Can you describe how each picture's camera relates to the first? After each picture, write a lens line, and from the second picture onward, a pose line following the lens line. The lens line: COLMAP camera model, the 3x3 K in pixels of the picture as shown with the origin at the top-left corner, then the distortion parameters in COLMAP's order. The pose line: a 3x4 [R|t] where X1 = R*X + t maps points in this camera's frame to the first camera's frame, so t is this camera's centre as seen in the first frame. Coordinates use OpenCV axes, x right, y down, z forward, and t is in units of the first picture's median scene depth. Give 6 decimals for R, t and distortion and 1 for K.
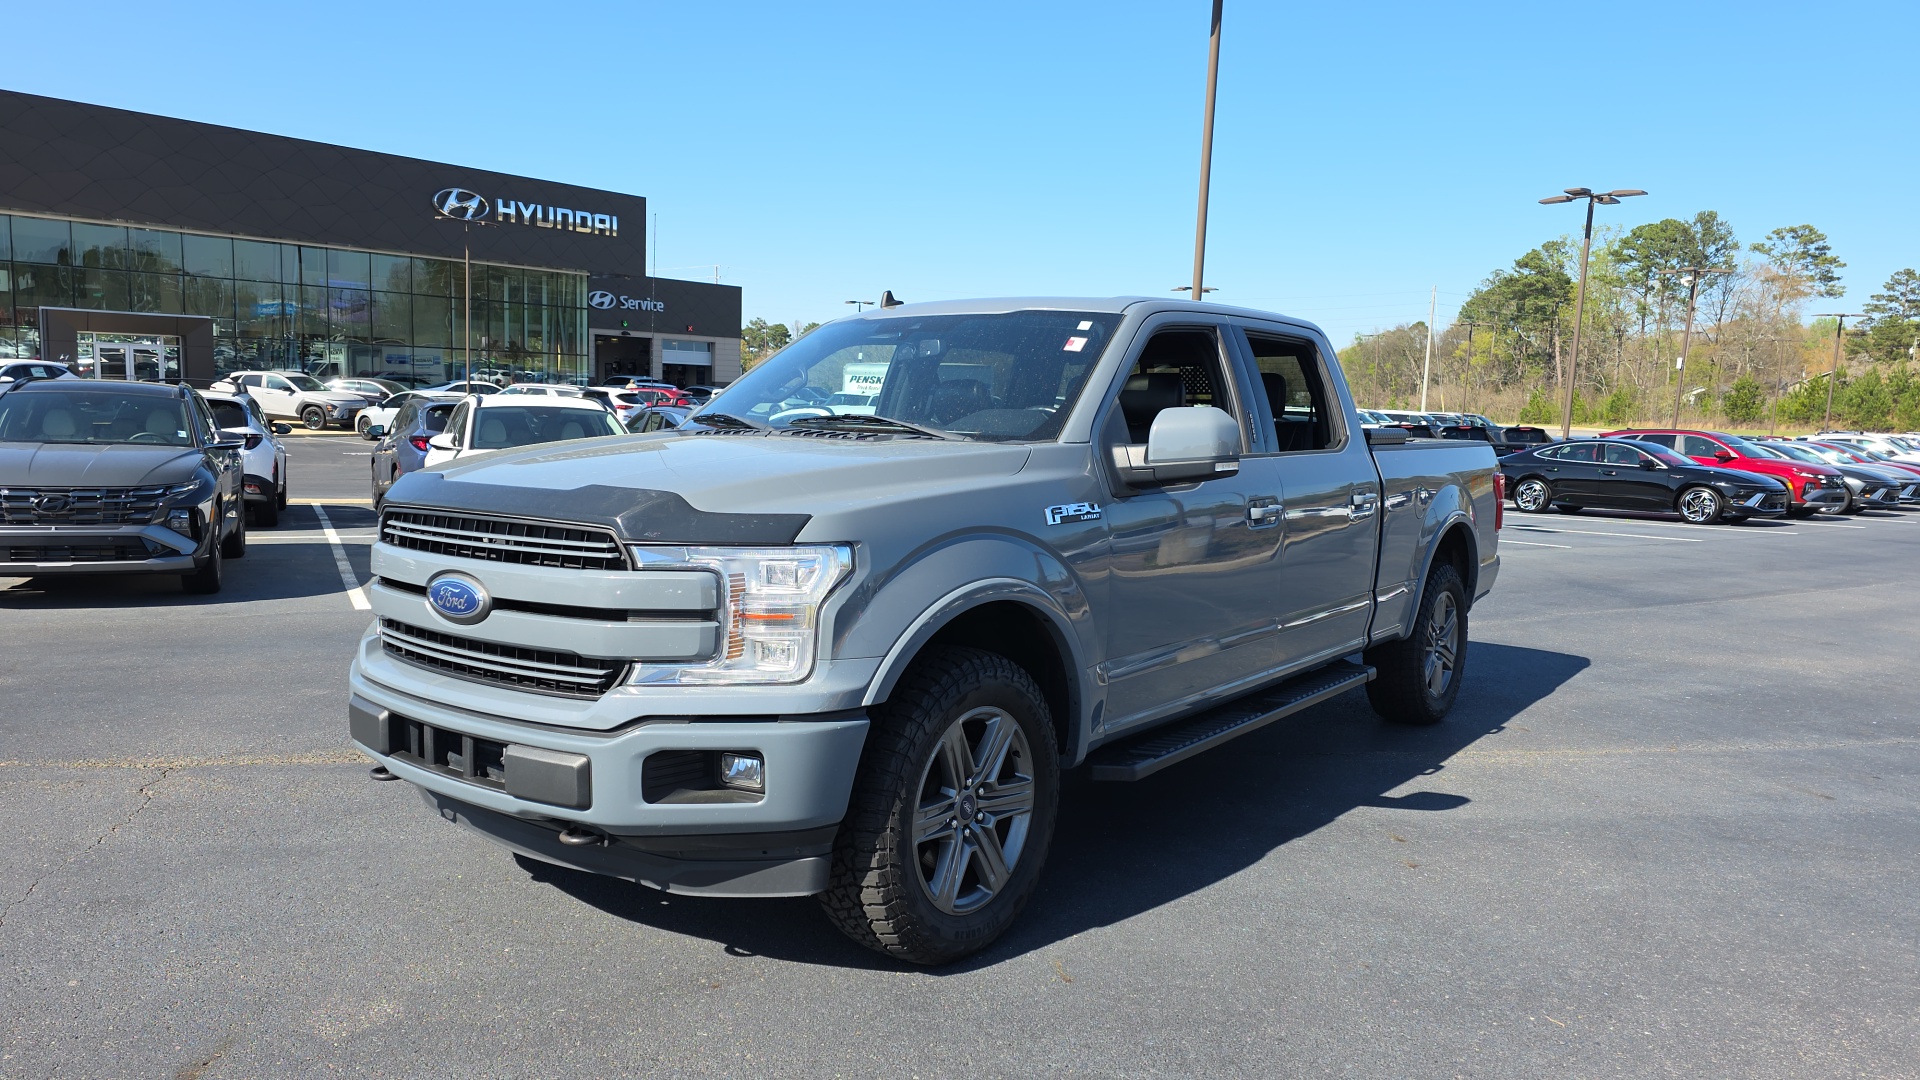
lens RADIAL K [[1299.9, 0, 947.2], [0, 1299.9, 547.9], [0, 0, 1]] dist [0.052267, -0.066843]
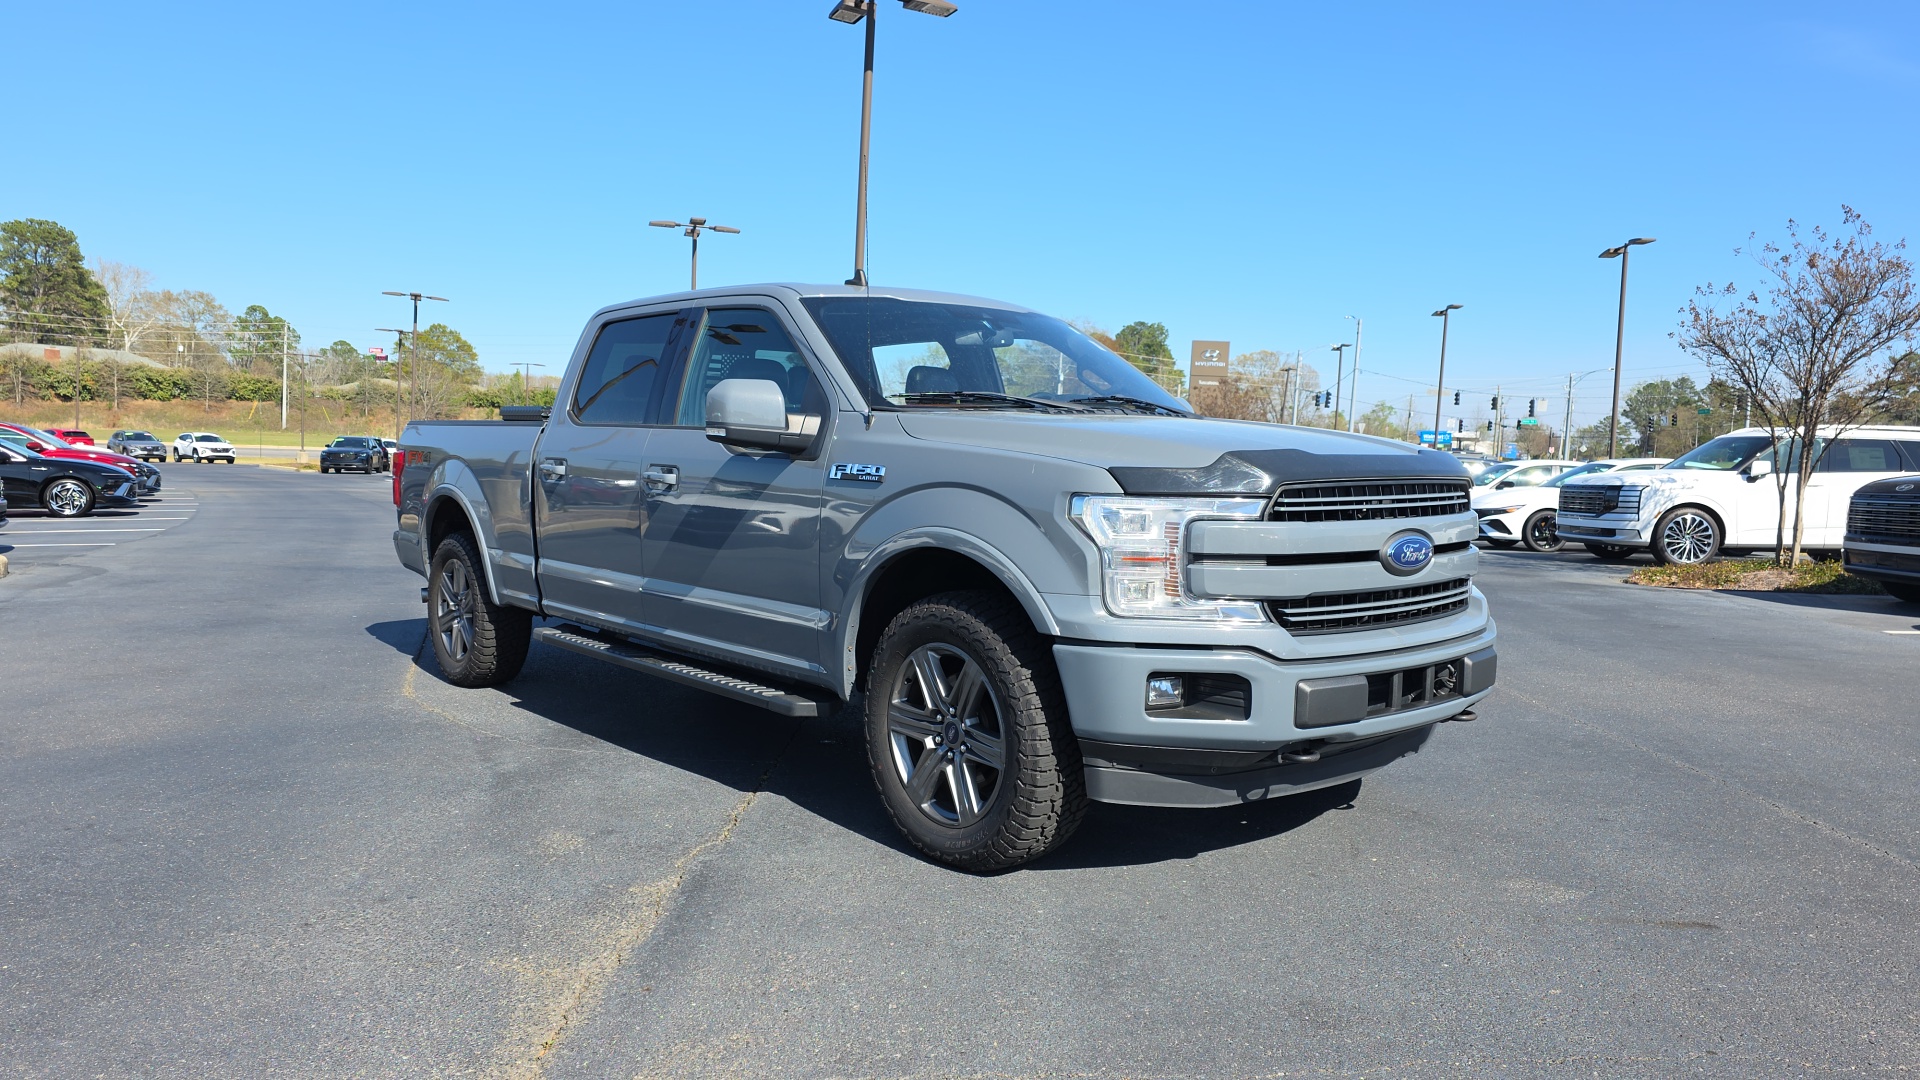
lens RADIAL K [[1282.9, 0, 902.1], [0, 1282.9, 561.9], [0, 0, 1]] dist [0.072761, -0.060414]
pose [[0.191013, -0.100002, 0.976480, -1.534663], [0.086473, 0.992644, 0.084742, -0.085439], [-0.977771, 0.068252, 0.198255, 1.192052]]
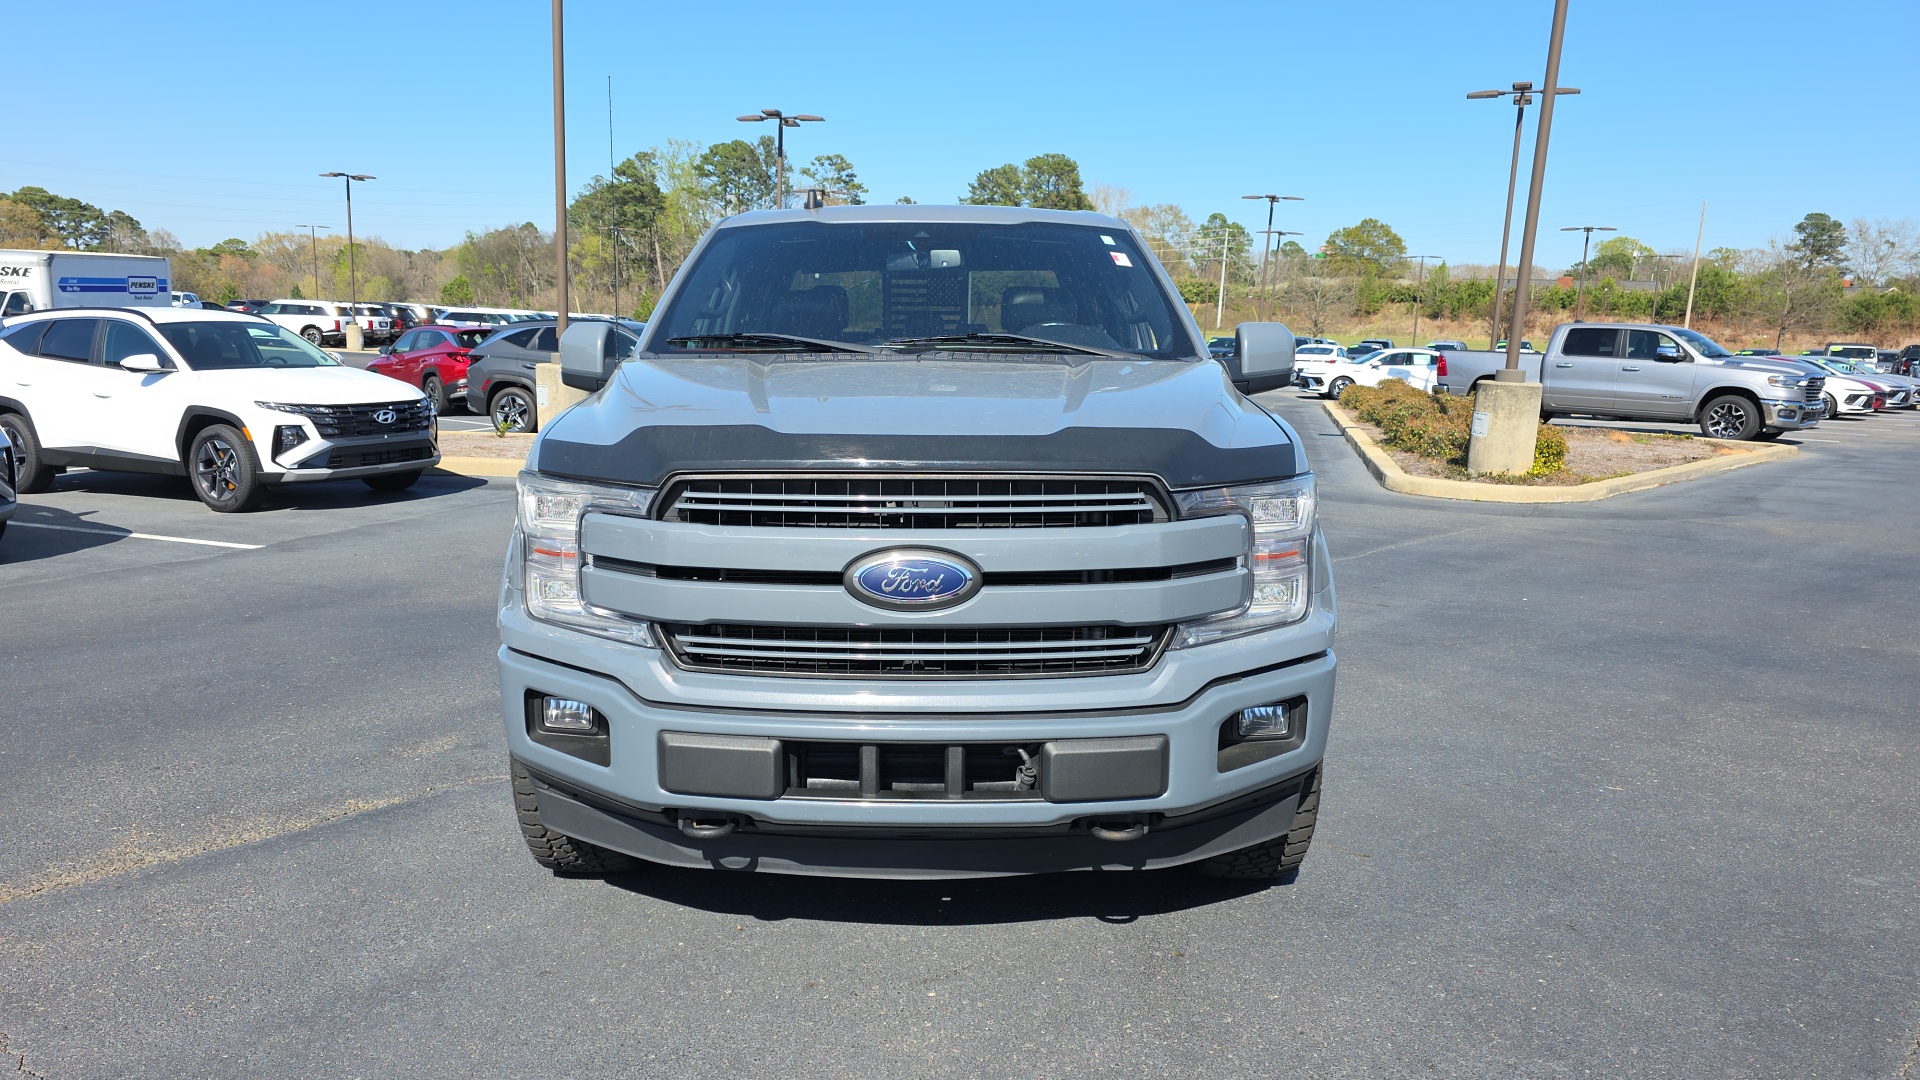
lens RADIAL K [[1276.7, 0, 945.0], [0, 1276.7, 547.3], [0, 0, 1]] dist [0.056824, -0.056477]
pose [[0.783531, -0.113436, 0.610911, -0.813796], [0.065964, 0.992824, 0.099747, -0.055882], [-0.617842, -0.037857, 0.785391, 0.375190]]
